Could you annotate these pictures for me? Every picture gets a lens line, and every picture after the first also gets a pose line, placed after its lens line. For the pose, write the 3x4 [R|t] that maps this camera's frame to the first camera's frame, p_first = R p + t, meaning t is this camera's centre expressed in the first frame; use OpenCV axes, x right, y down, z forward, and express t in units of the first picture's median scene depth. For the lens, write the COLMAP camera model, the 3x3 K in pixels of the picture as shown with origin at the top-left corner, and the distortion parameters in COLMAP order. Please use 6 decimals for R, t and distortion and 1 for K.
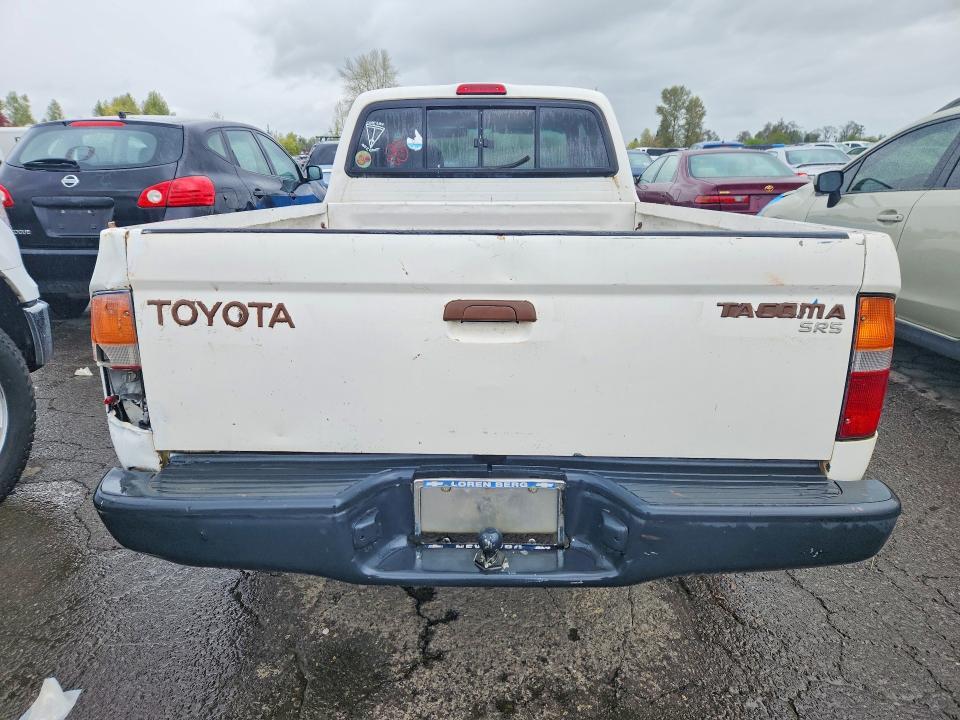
lens RADIAL K [[638.3, 0, 475.1], [0, 638.3, 356.0], [0, 0, 1]] dist [0.060162, -0.049688]
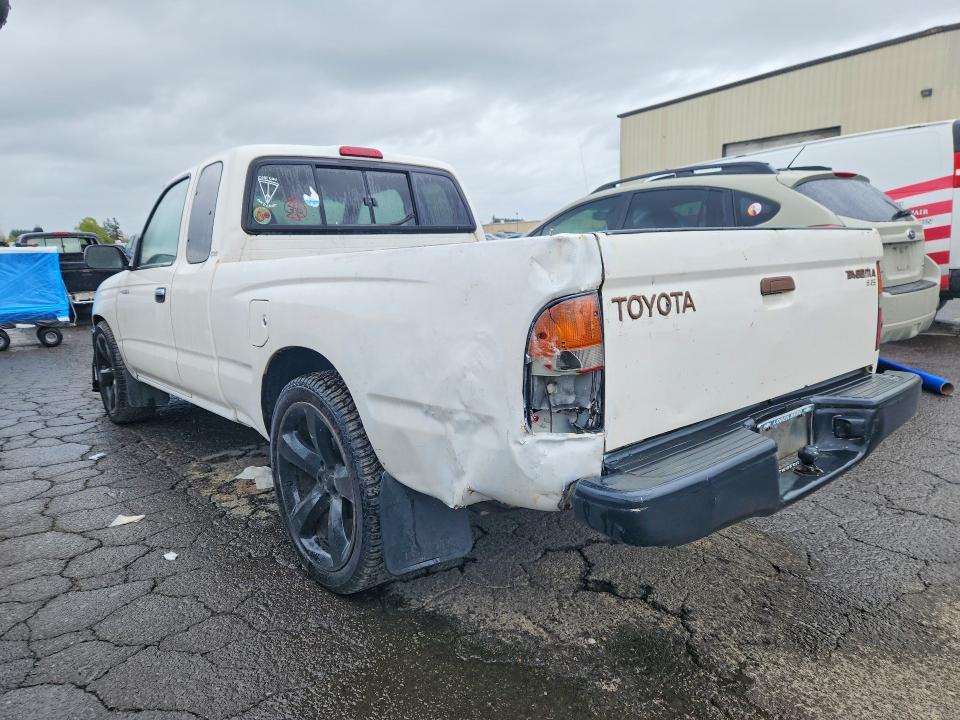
lens RADIAL K [[638.3, 0, 475.1], [0, 638.3, 356.0], [0, 0, 1]] dist [0.060162, -0.049688]
pose [[0.758295, -0.131586, 0.638493, -1.085382], [0.217440, 0.974383, -0.057429, 0.012503], [-0.614580, 0.182382, 0.767482, 0.292056]]
